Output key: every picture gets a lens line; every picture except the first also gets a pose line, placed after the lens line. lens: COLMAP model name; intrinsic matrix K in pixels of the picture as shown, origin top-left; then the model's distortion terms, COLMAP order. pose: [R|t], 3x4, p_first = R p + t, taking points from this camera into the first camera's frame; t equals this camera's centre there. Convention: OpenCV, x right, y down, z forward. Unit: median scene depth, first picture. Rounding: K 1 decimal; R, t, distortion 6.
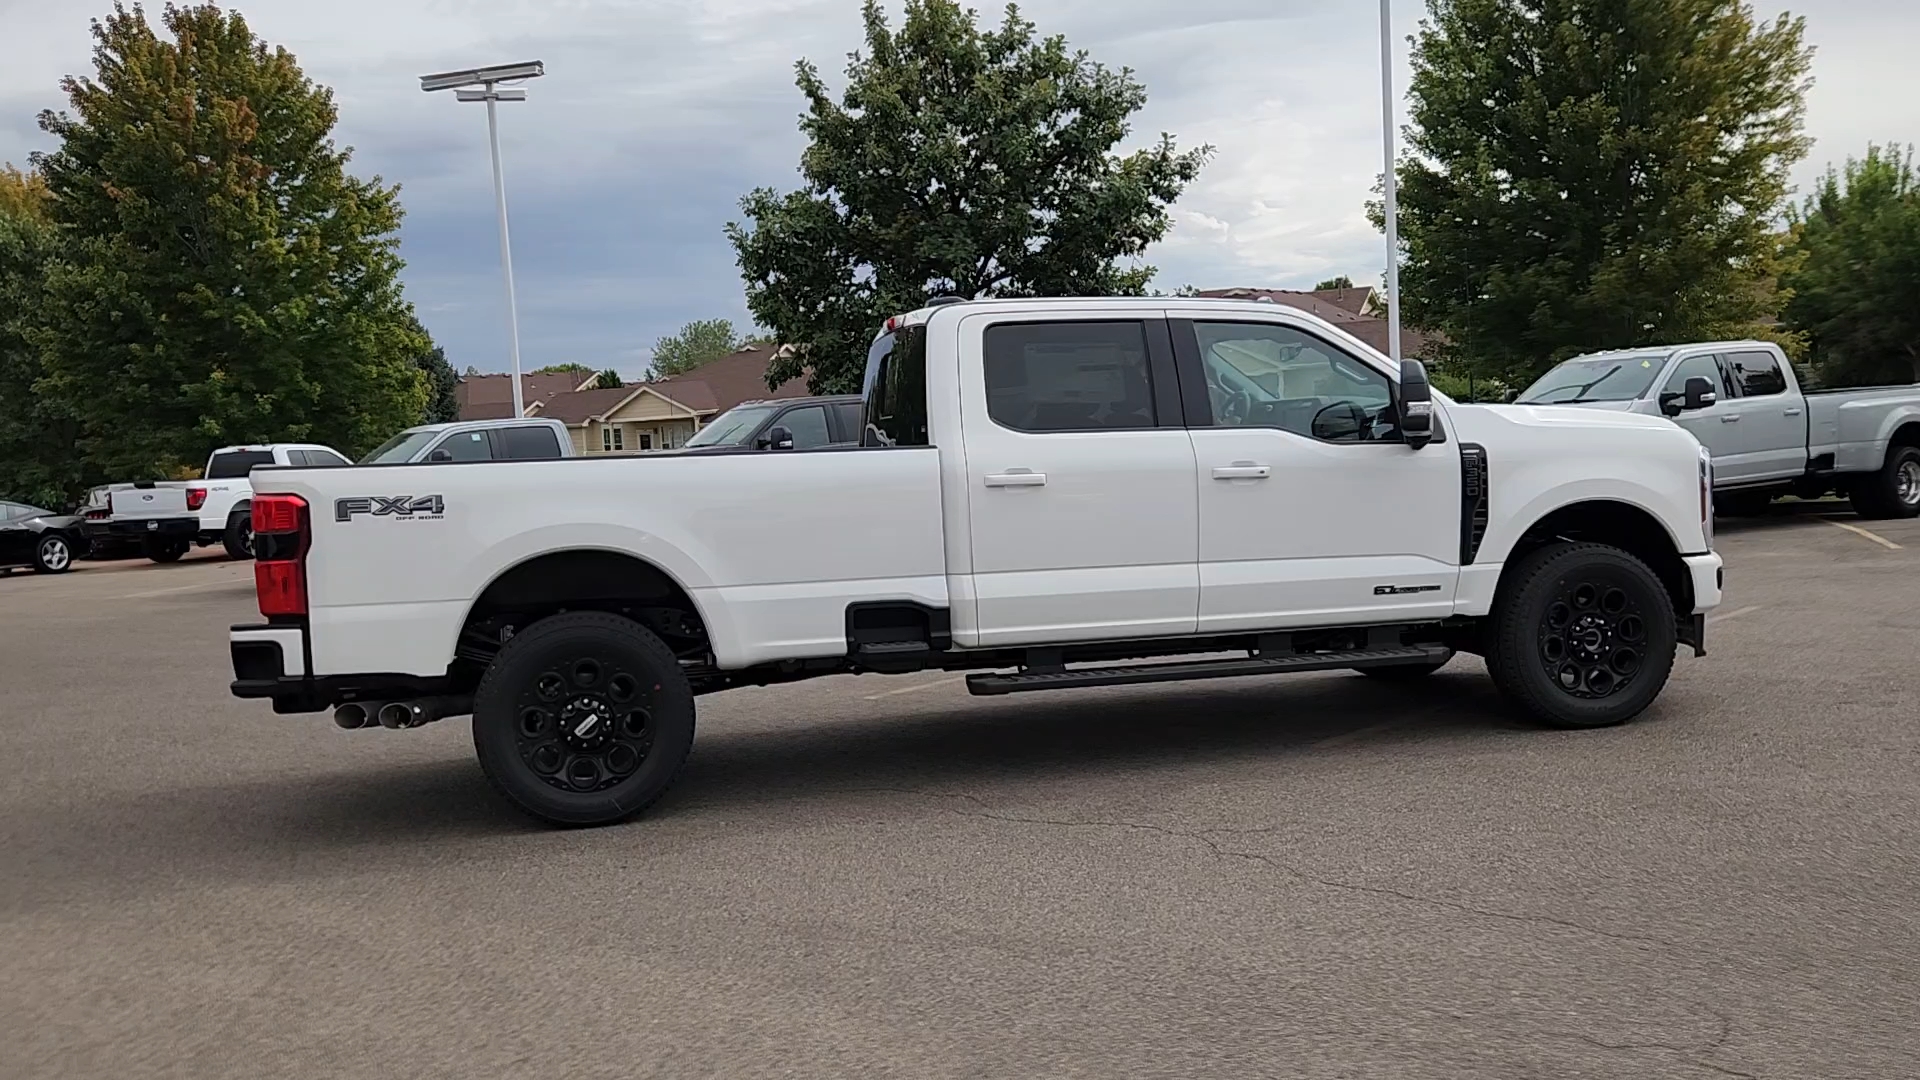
lens RADIAL K [[1619.8, 0, 949.6], [0, 1619.8, 546.2], [0, 0, 1]] dist [0.031996, -0.012173]
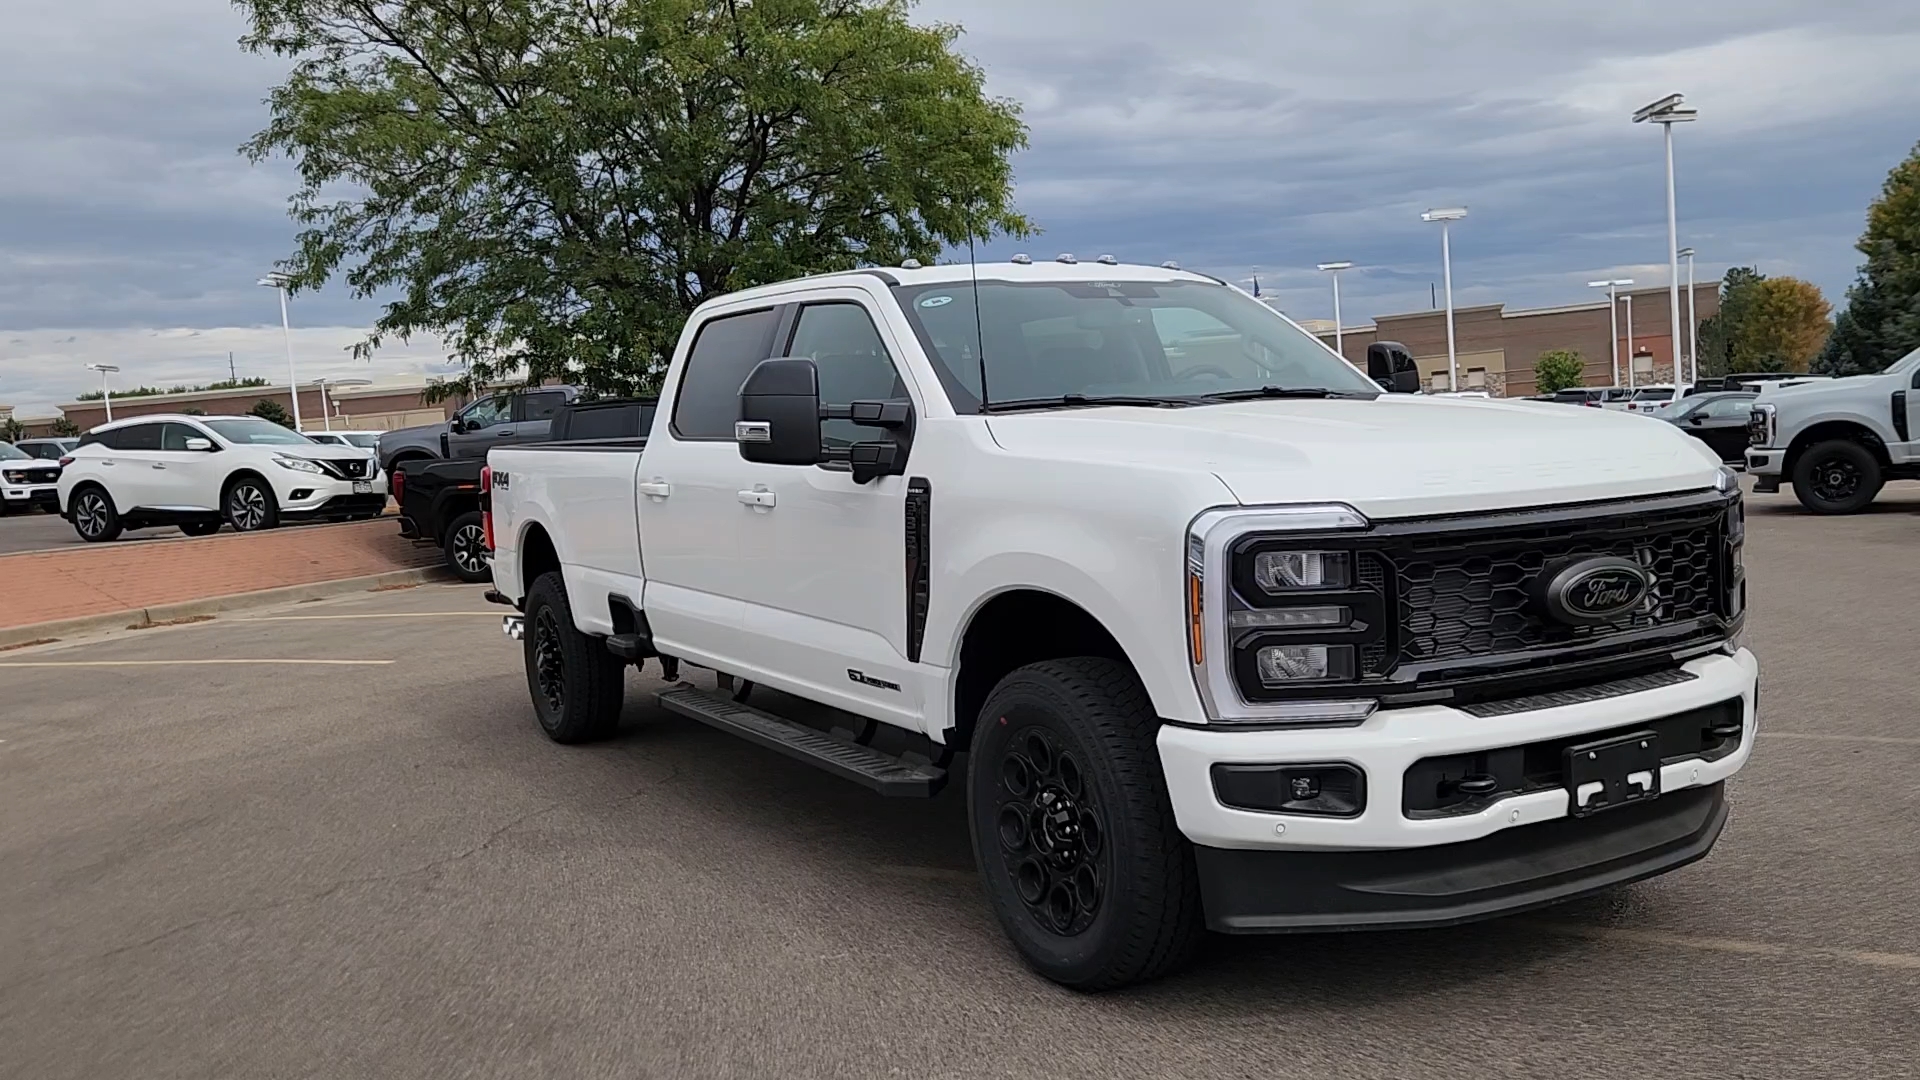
lens RADIAL K [[1630.5, 0, 920.9], [0, 1630.5, 542.6], [0, 0, 1]] dist [0.010928, 0.001479]
pose [[0.286796, 0.102778, -0.952462, 0.907044], [-0.023351, 0.994683, 0.100303, -0.098733], [0.957707, -0.006526, 0.287671, 0.782535]]
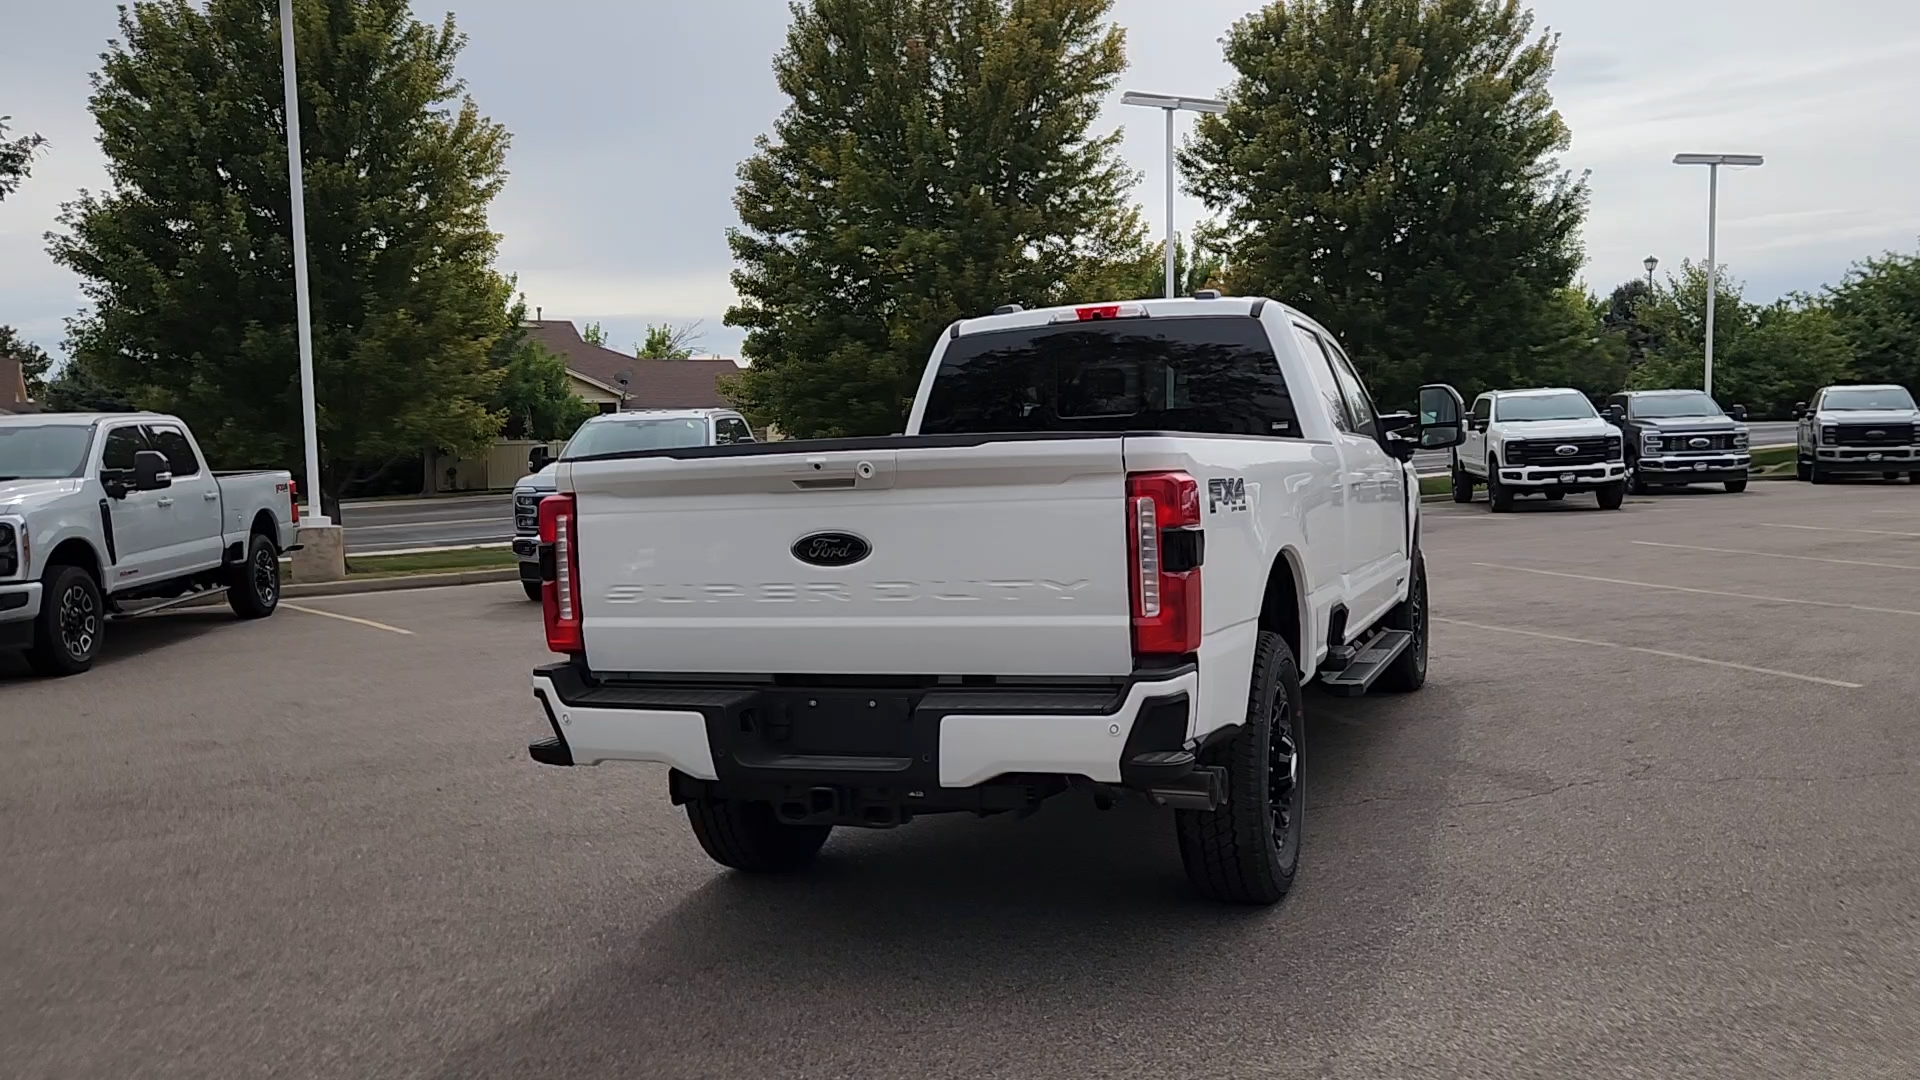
lens RADIAL K [[1627.9, 0, 944.2], [0, 1627.9, 543.2], [0, 0, 1]] dist [0.029880, -0.013970]
pose [[0.556114, -0.014885, 0.830973, -0.843015], [0.062211, 0.997780, -0.023760, 0.006337], [-0.828774, 0.064909, 0.555806, 0.580465]]
